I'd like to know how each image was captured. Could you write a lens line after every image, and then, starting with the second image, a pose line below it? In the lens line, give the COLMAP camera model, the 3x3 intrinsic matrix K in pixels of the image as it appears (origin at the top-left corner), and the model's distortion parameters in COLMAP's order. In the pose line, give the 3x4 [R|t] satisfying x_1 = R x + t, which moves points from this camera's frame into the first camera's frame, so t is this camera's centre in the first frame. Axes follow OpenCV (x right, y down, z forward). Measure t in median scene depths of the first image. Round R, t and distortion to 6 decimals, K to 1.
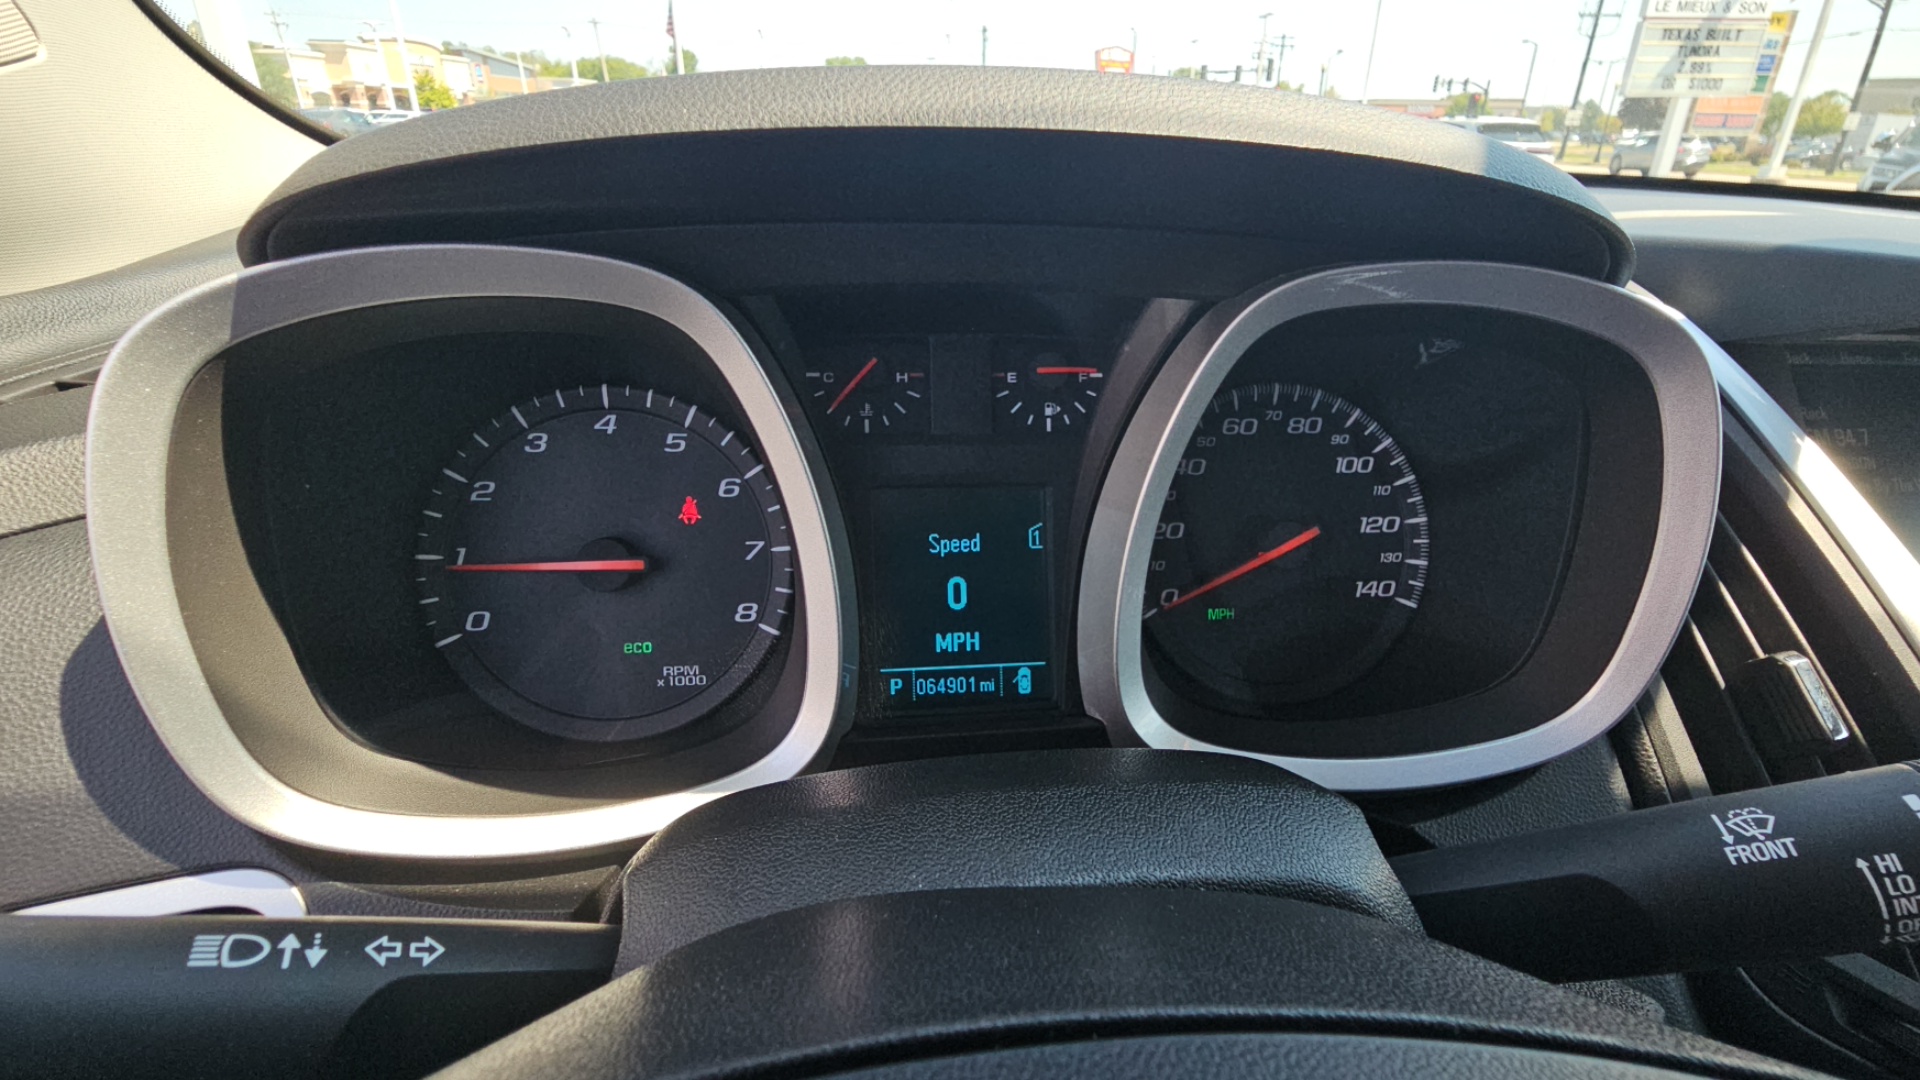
lens RADIAL K [[880.8, 0, 979.6], [0, 880.8, 550.0], [0, 0, 1]] dist [0.009571, -0.005554]
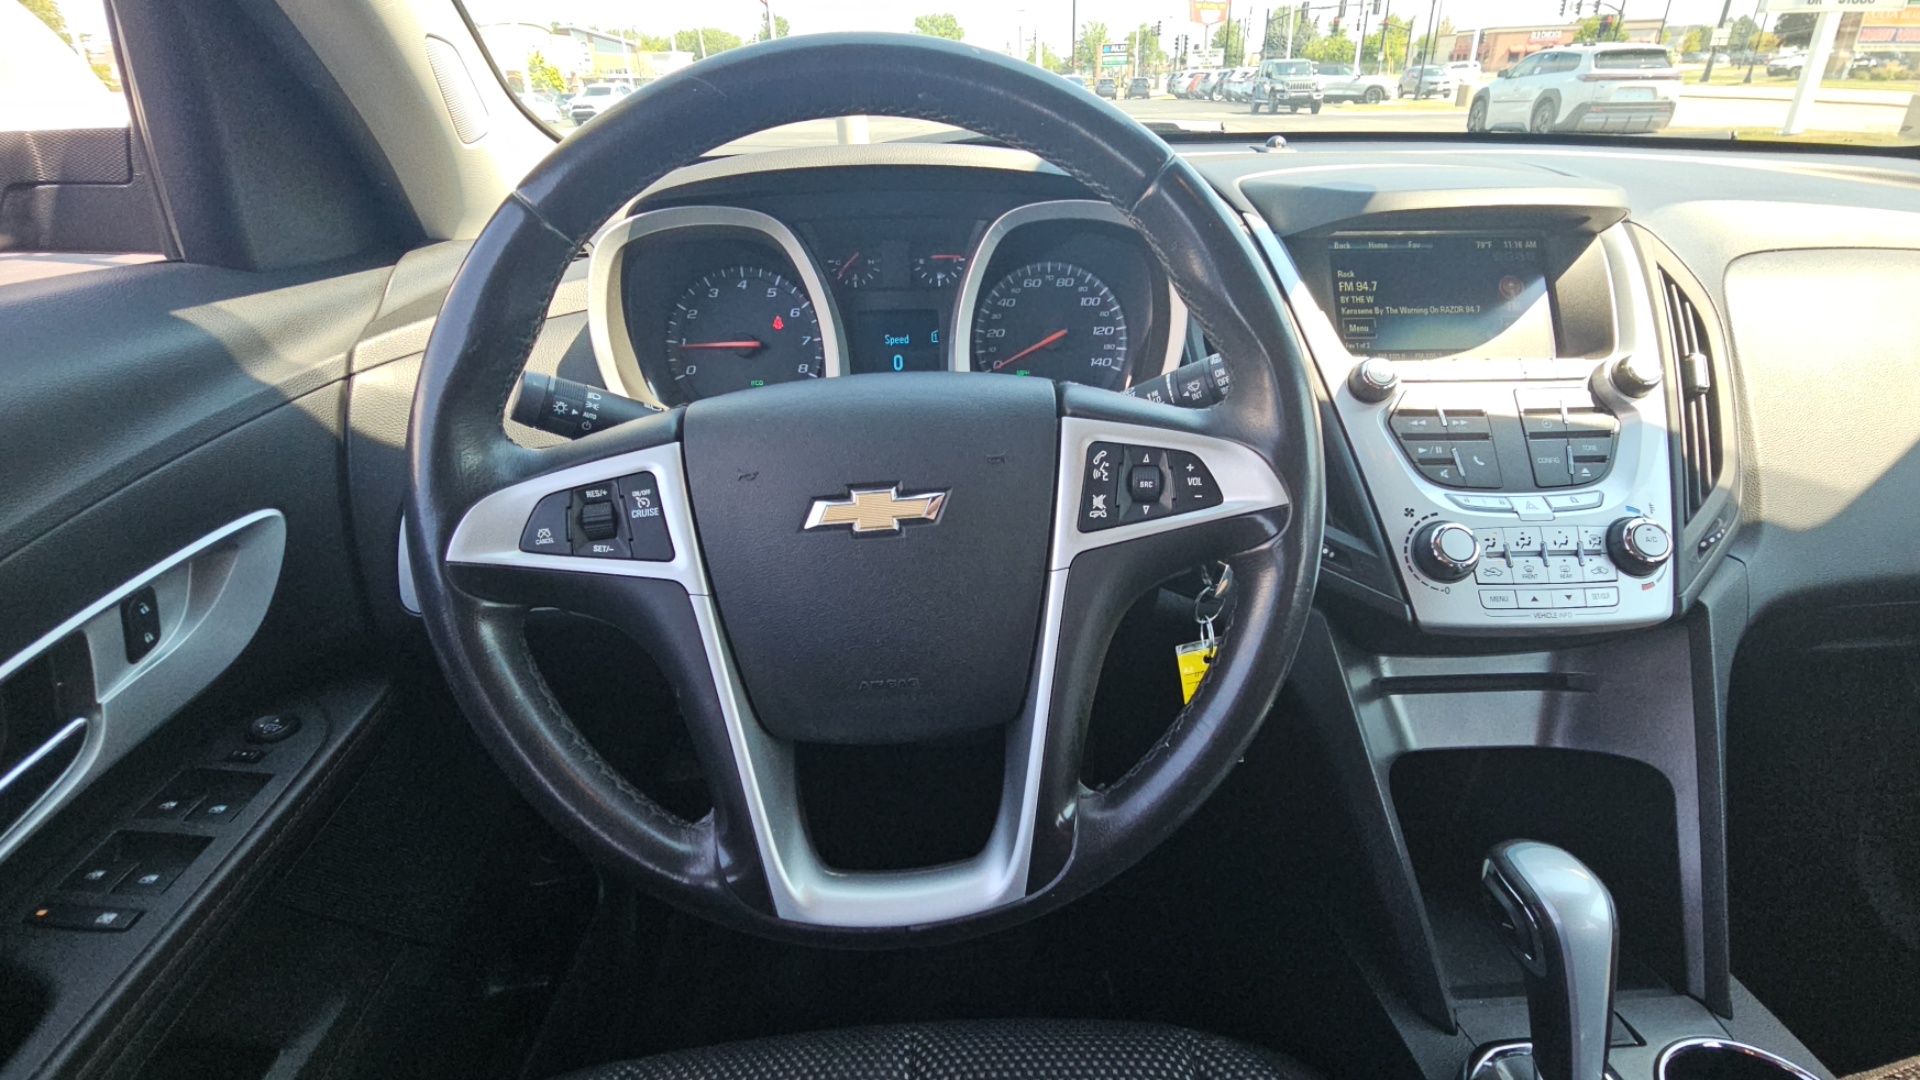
lens RADIAL K [[878.9, 0, 979.5], [0, 878.9, 544.4], [0, 0, 1]] dist [0.010545, -0.007869]
pose [[0.994861, 0.002791, -0.101209, 0.418900], [0.001012, 0.999296, 0.037510, 0.456998], [0.101242, -0.037420, 0.994158, -1.302140]]
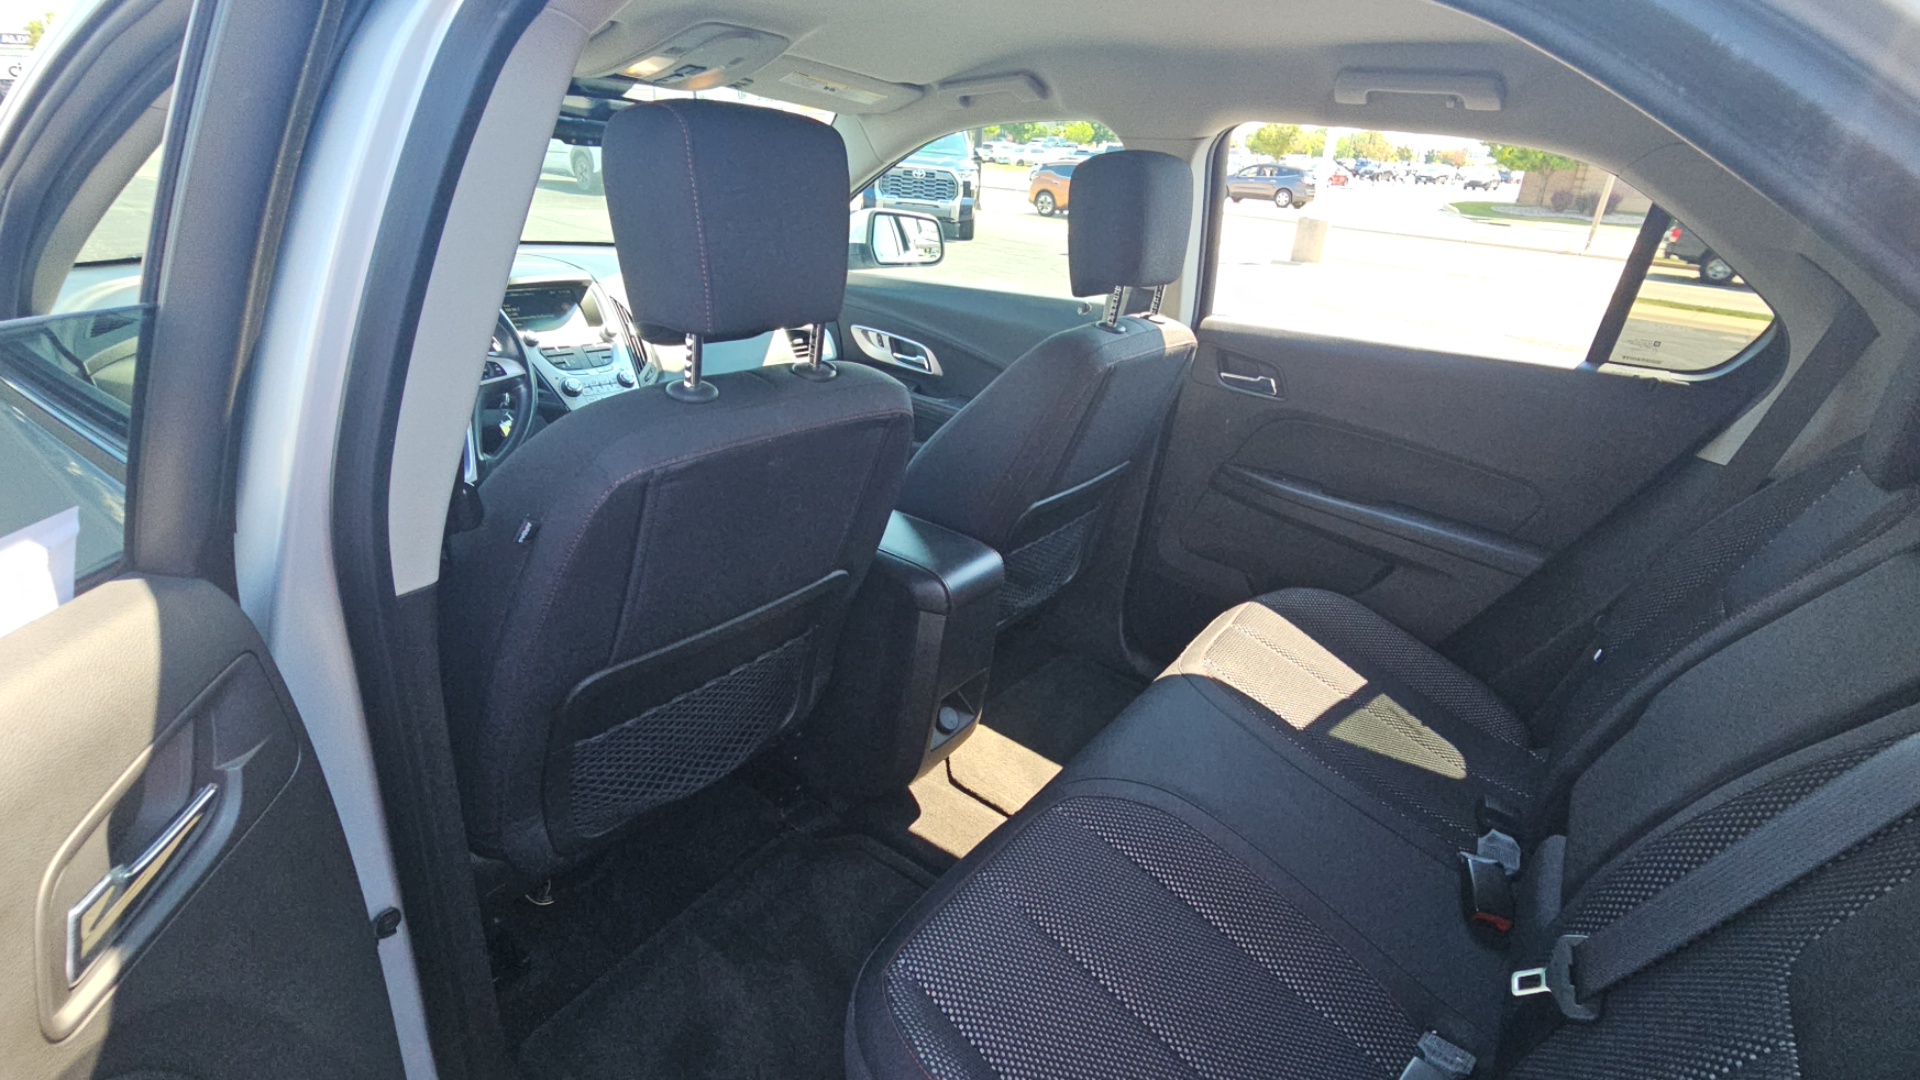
lens RADIAL K [[886.1, 0, 981.8], [0, 886.1, 540.0], [0, 0, 1]] dist [0.011065, -0.007536]
pose [[0.677955, -0.274204, 0.682048, -1.443024], [0.264756, 0.956639, 0.121431, 1.630604], [-0.685771, 0.098252, 0.721156, -5.861495]]
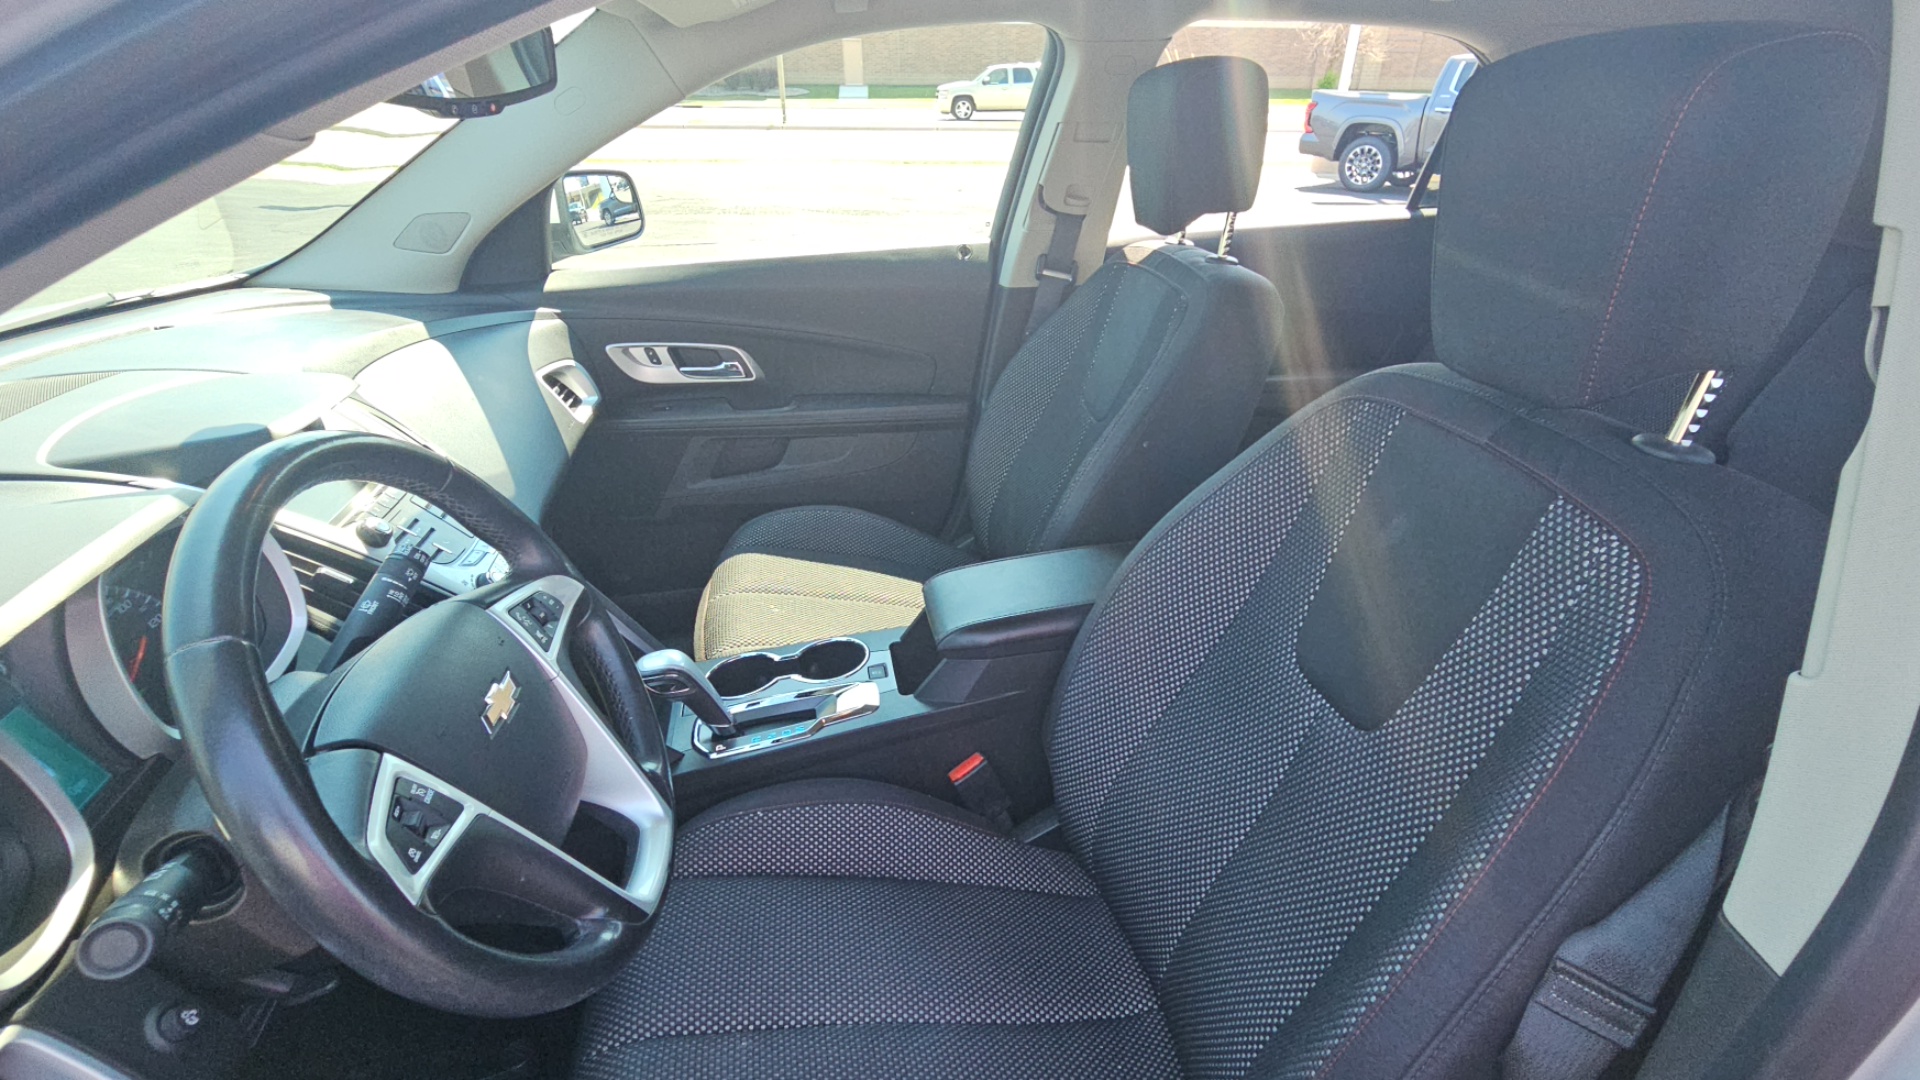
lens RADIAL K [[886.1, 0, 981.8], [0, 886.1, 540.0], [0, 0, 1]] dist [0.011065, -0.007536]
pose [[-0.063875, -0.487399, 0.870840, -1.784220], [0.420173, 0.778373, 0.466465, -0.420641], [-0.905193, 0.395699, 0.155073, -1.506445]]
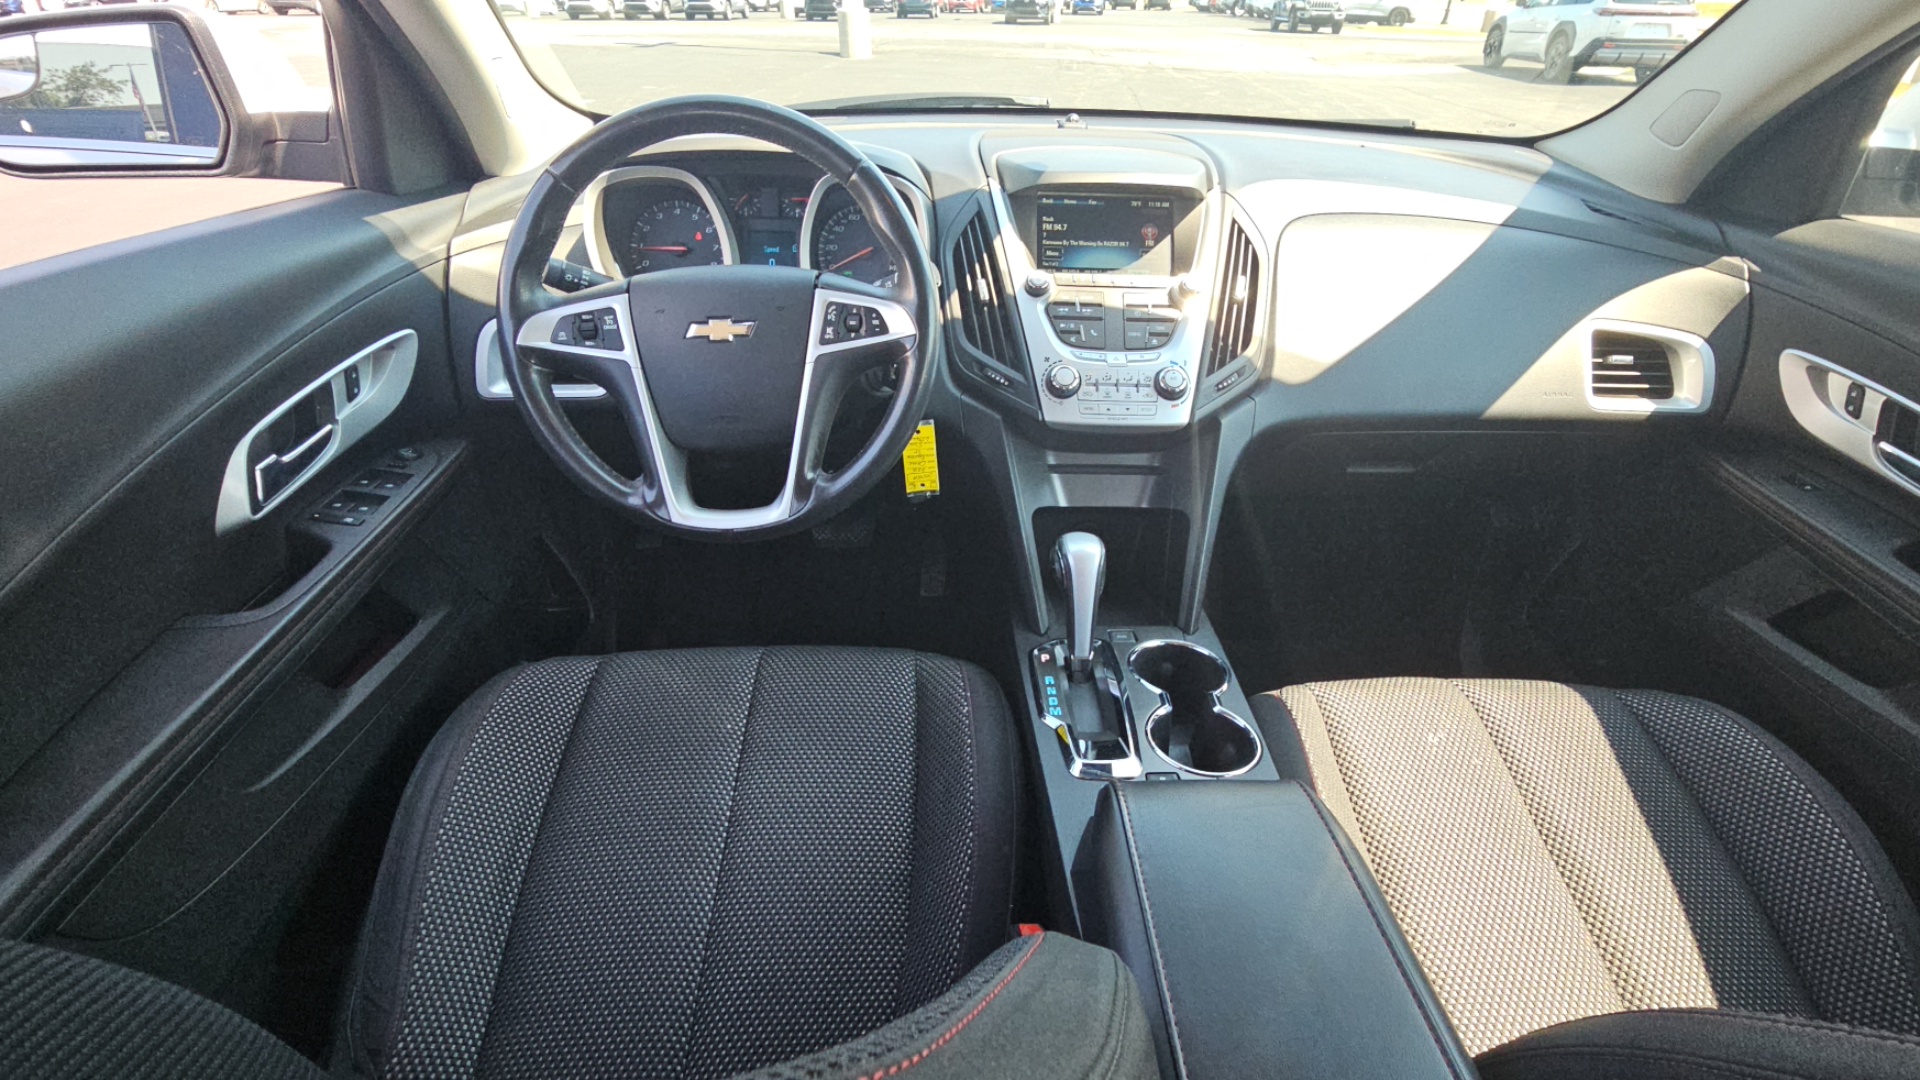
lens RADIAL K [[883.2, 0, 978.5], [0, 883.2, 542.3], [0, 0, 1]] dist [0.001890, -0.001463]
pose [[0.994148, 0.047887, -0.096835, 1.329634], [-0.036333, 0.992378, 0.117750, 0.795928], [0.101736, -0.113543, 0.988311, -2.903023]]
